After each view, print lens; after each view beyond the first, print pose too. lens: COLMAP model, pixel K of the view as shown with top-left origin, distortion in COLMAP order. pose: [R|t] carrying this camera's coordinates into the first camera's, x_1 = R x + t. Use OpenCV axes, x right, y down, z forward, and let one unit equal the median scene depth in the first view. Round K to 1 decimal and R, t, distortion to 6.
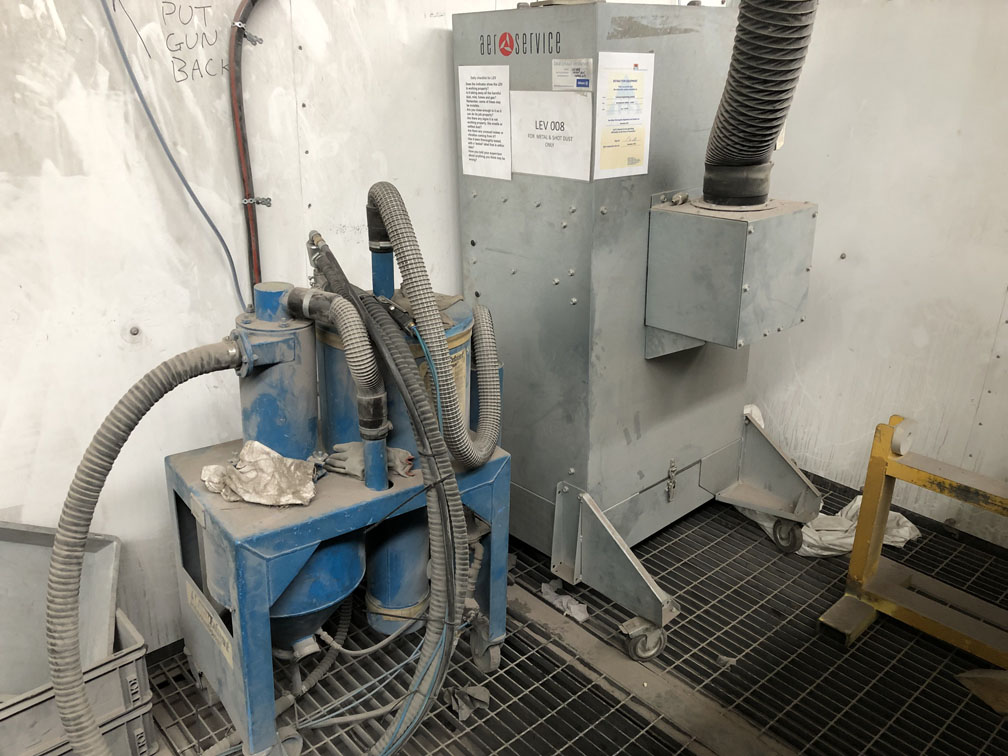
lens RADIAL K [[820.5, 0, 504.0], [0, 820.5, 363.5], [0, 0, 1]] dist [0.043414, 0.002500]
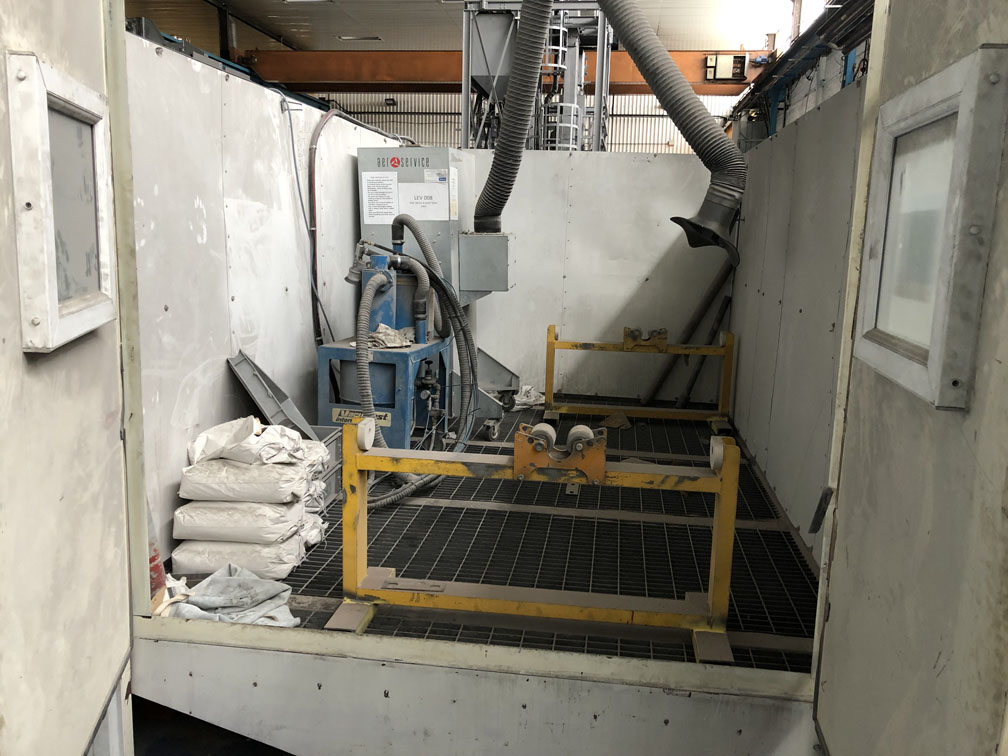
lens RADIAL K [[864.8, 0, 504.0], [0, 864.8, 378.0], [0, 0, 1]] dist [0.000216, 0.000010]
pose [[0.763459, -0.107670, 0.636818, -1.273963], [0.210228, 0.973738, -0.087400, 0.421111], [-0.610683, 0.200604, 0.766044, -0.797988]]
